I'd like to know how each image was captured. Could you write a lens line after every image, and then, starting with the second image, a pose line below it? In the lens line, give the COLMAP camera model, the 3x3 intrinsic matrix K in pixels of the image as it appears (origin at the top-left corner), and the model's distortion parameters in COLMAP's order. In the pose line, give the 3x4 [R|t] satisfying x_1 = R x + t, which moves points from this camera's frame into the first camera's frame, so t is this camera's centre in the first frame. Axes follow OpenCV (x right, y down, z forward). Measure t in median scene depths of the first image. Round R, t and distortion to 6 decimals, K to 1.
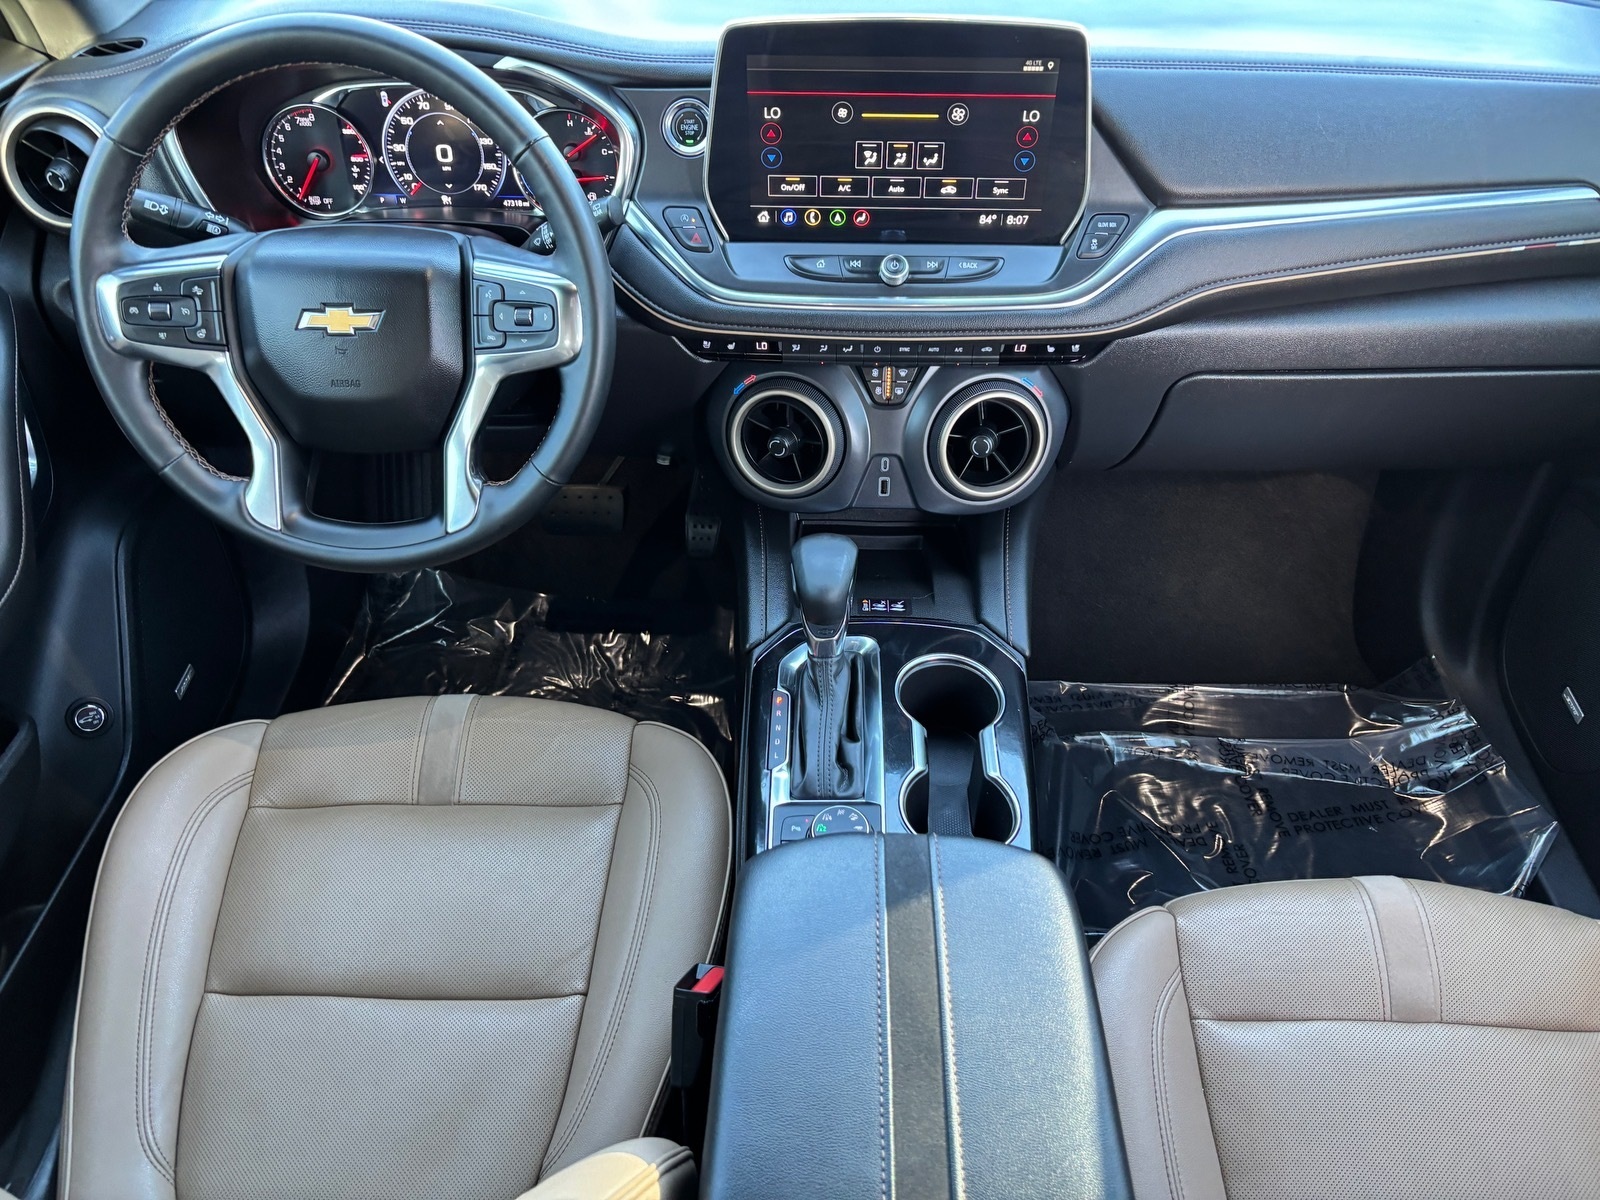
lens RADIAL K [[1254.7, 0, 816.1], [0, 1254.7, 616.5], [0, 0, 1]] dist [0.007457, 0.005890]
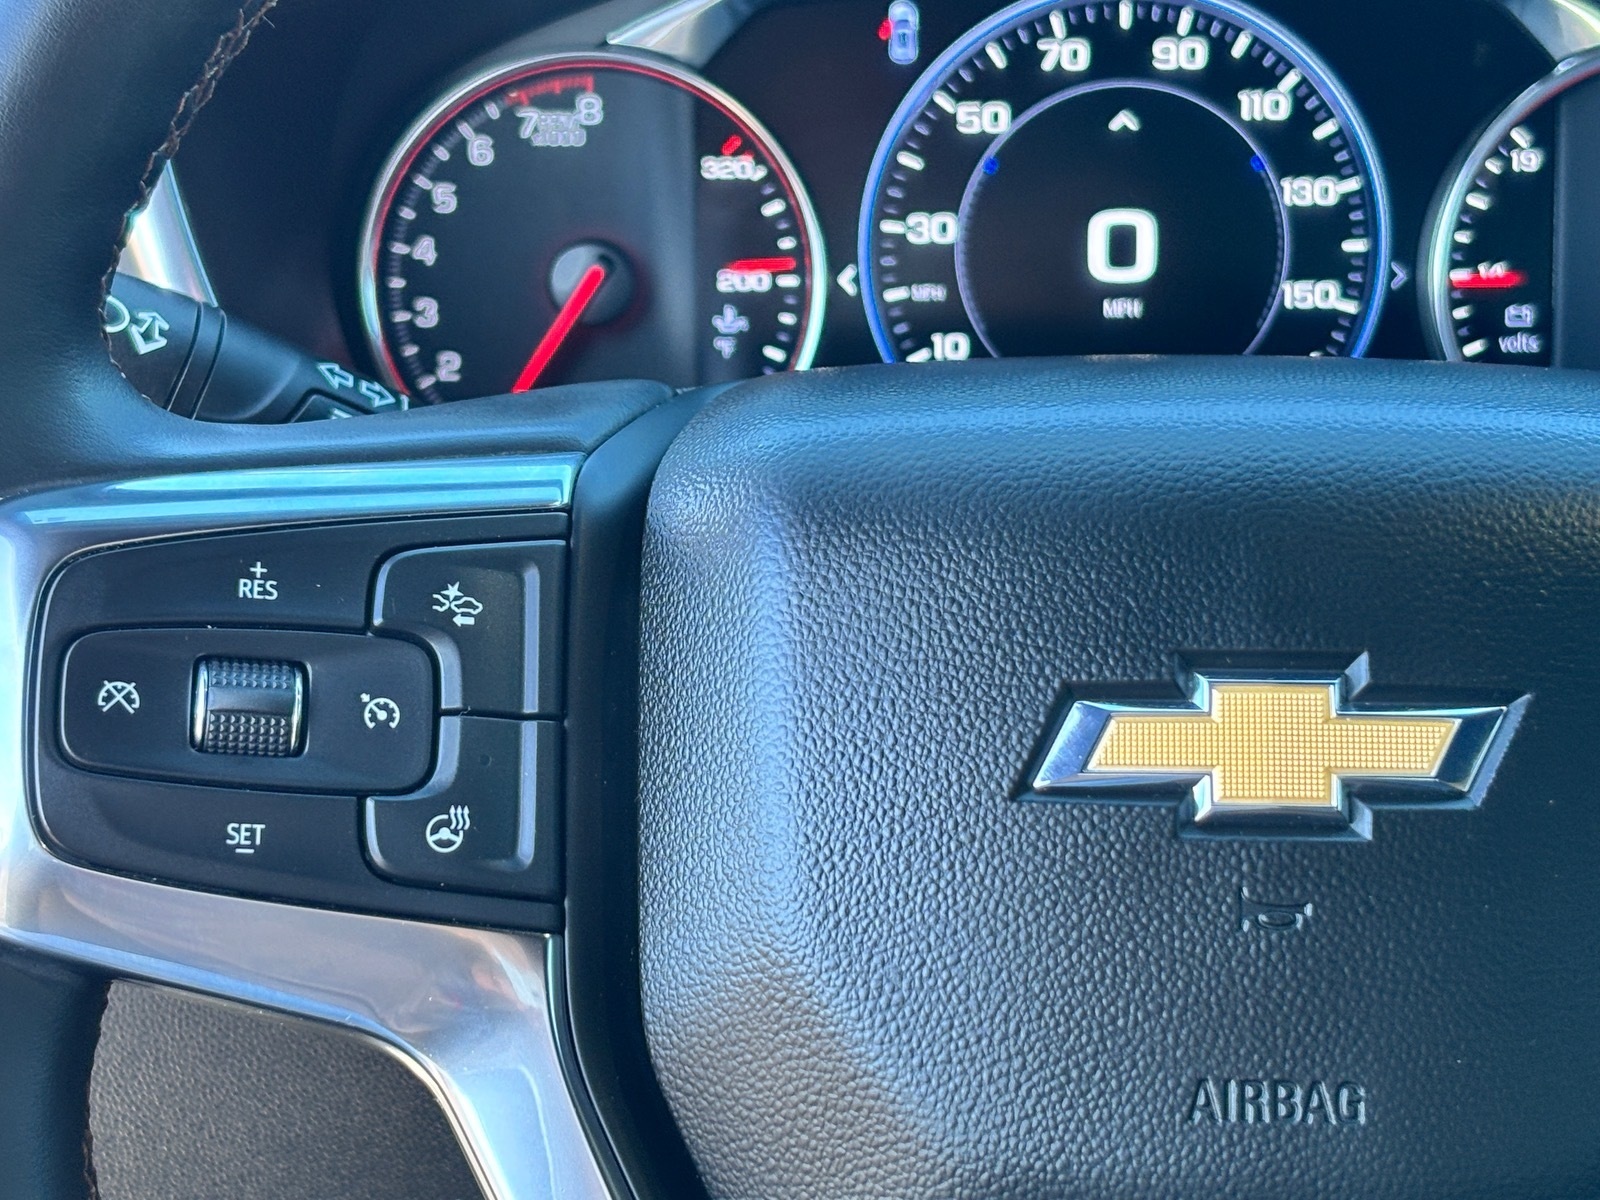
lens RADIAL K [[3412.0, 0, 797.5], [0, 3412.0, 631.4], [0, 0, 1]] dist [0.322250, -2.211026]
pose [[0.999857, -0.014683, 0.008405, -0.399166], [0.016830, 0.914032, -0.405293, -0.047909], [-0.001732, 0.405376, 0.914148, 0.486806]]
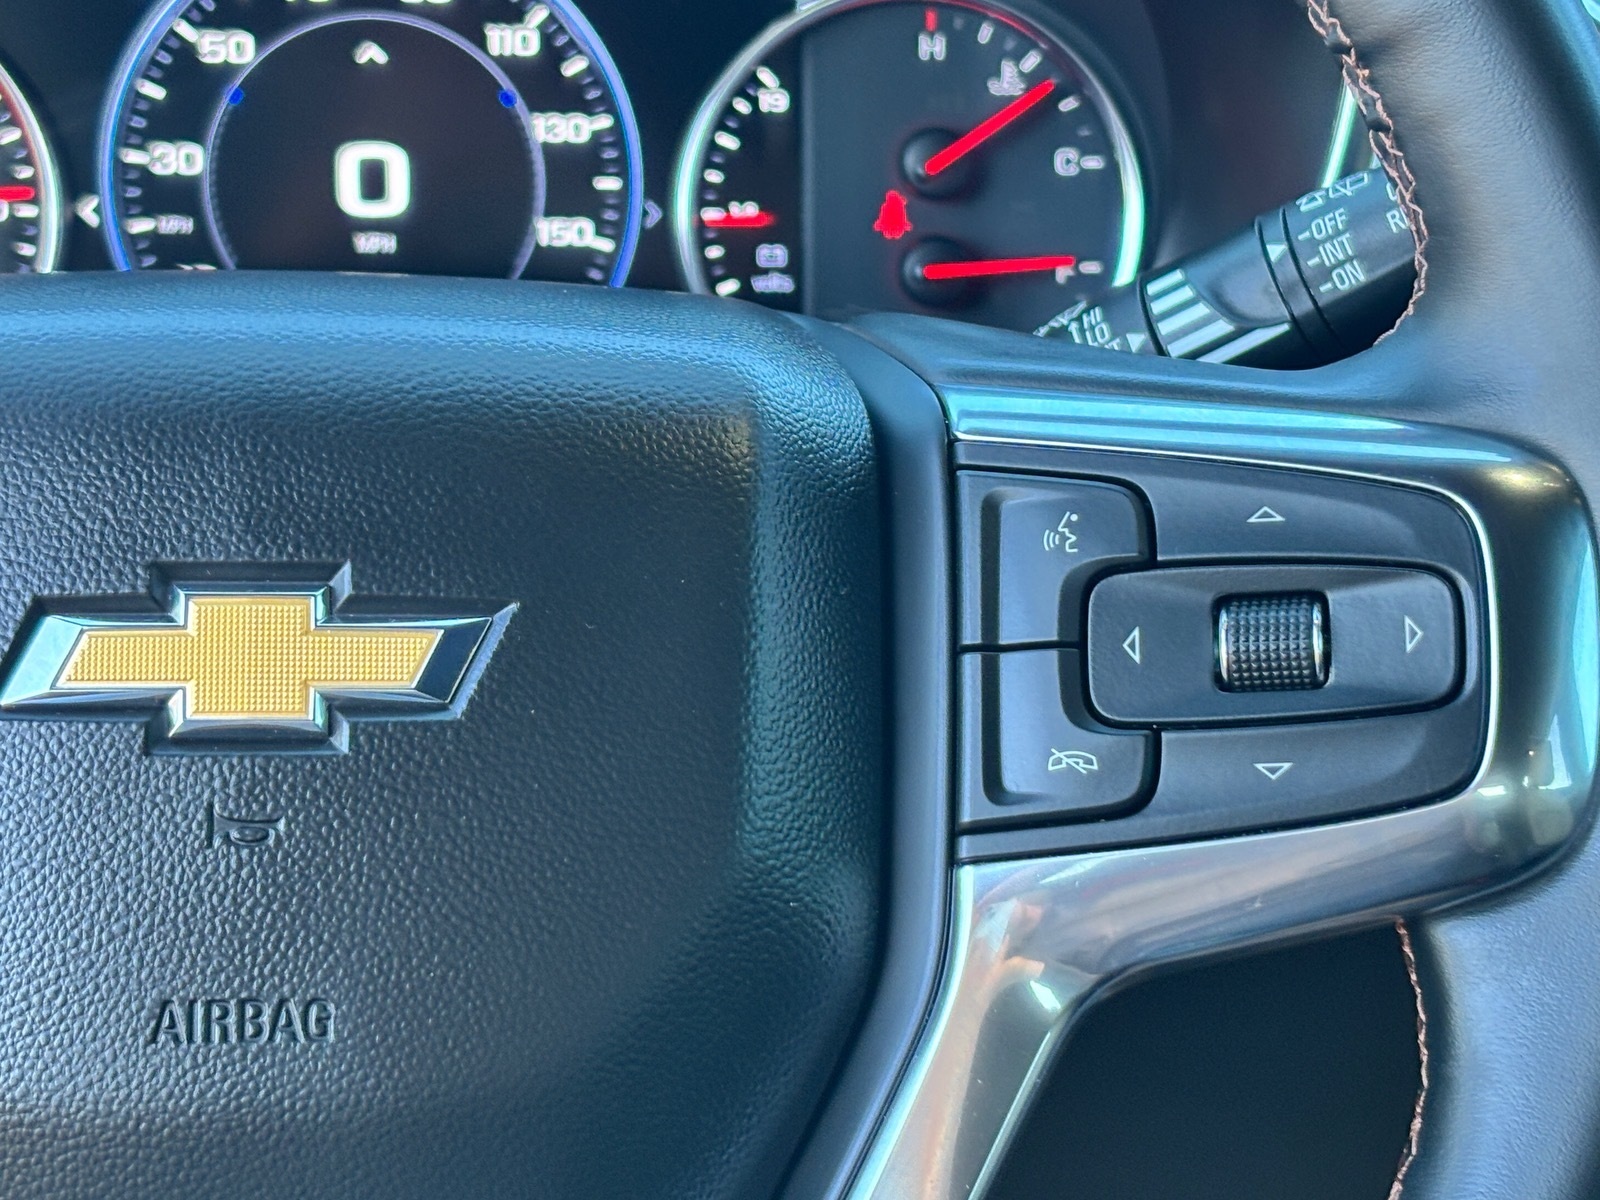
lens RADIAL K [[3394.3, 0, 831.4], [0, 3394.3, 595.0], [0, 0, 1]] dist [0.332287, -1.813363]
pose [[0.993350, -0.021417, 0.113126, -0.313397], [0.065806, 0.911854, -0.405206, -0.040252], [-0.094476, 0.409956, 0.907199, 0.494191]]
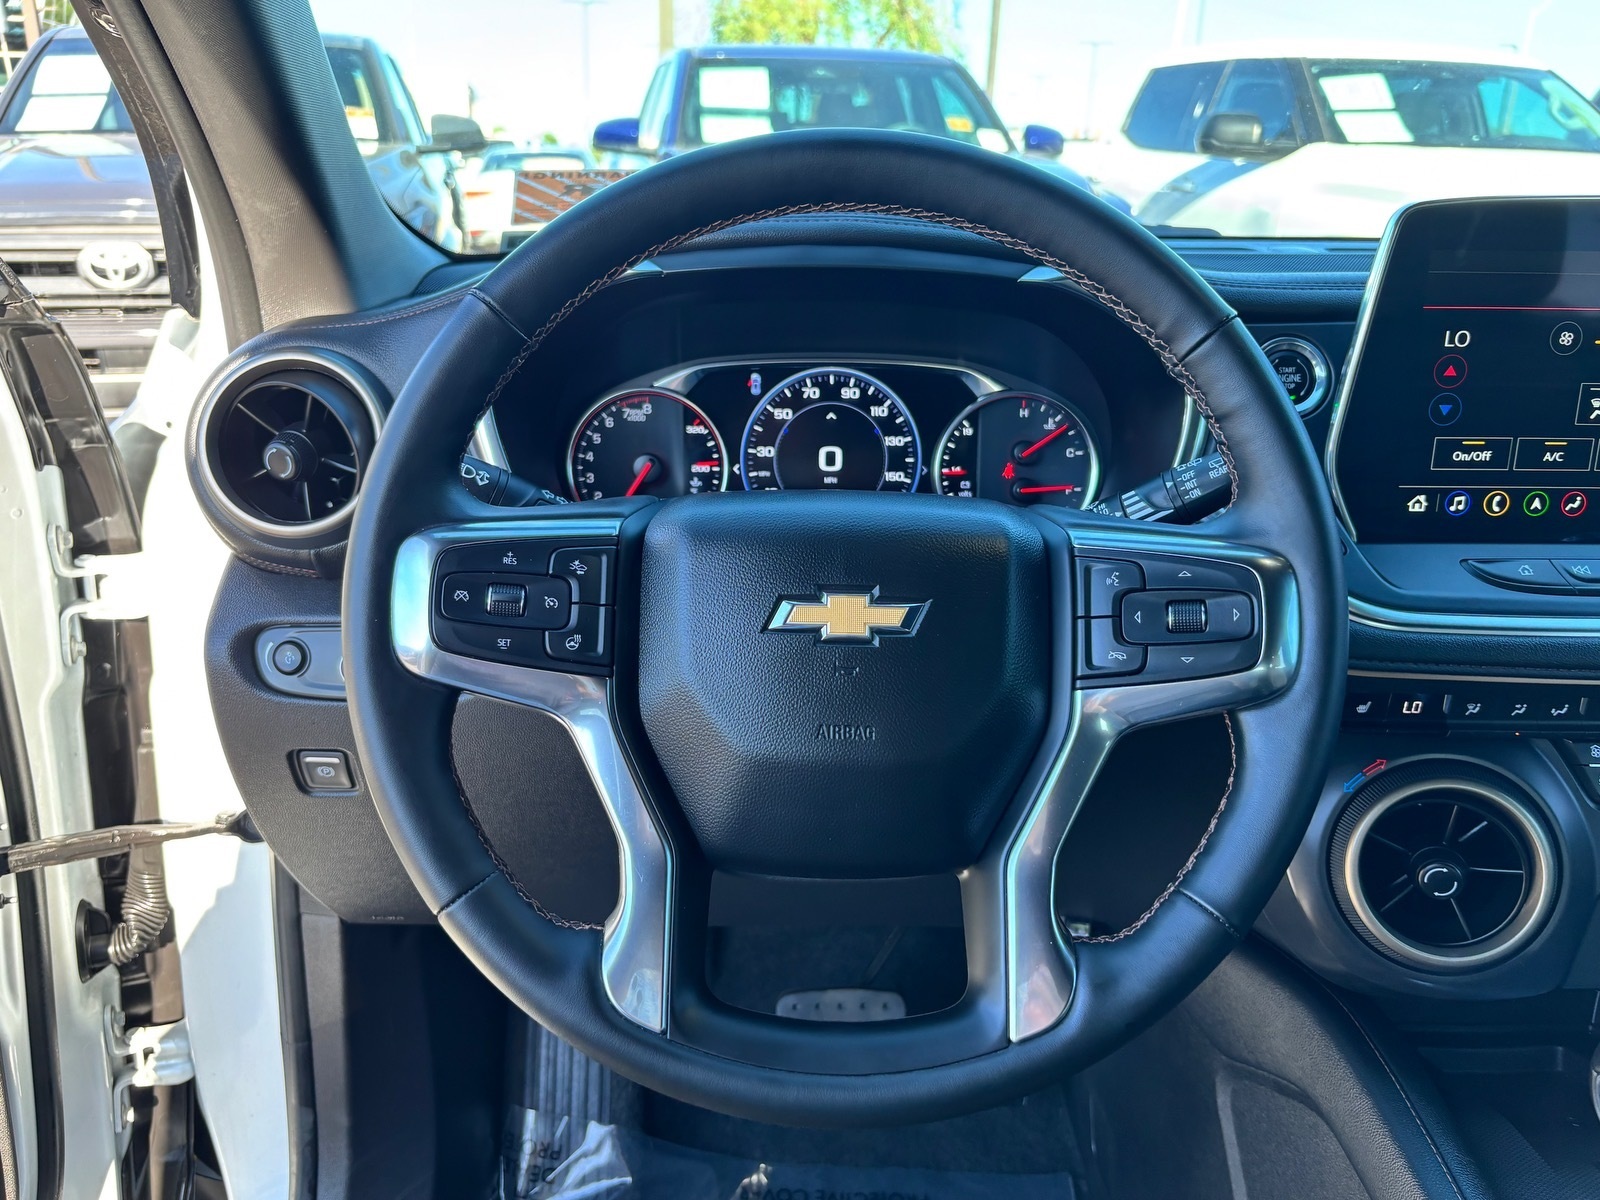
lens RADIAL K [[1242.7, 0, 794.6], [0, 1242.7, 606.9], [0, 0, 1]] dist [0.150052, -0.241702]
pose [[0.999458, -0.004168, 0.032666, -0.371612], [0.017174, 0.912344, -0.409064, -0.019137], [-0.028098, 0.409403, 0.911921, 0.455964]]
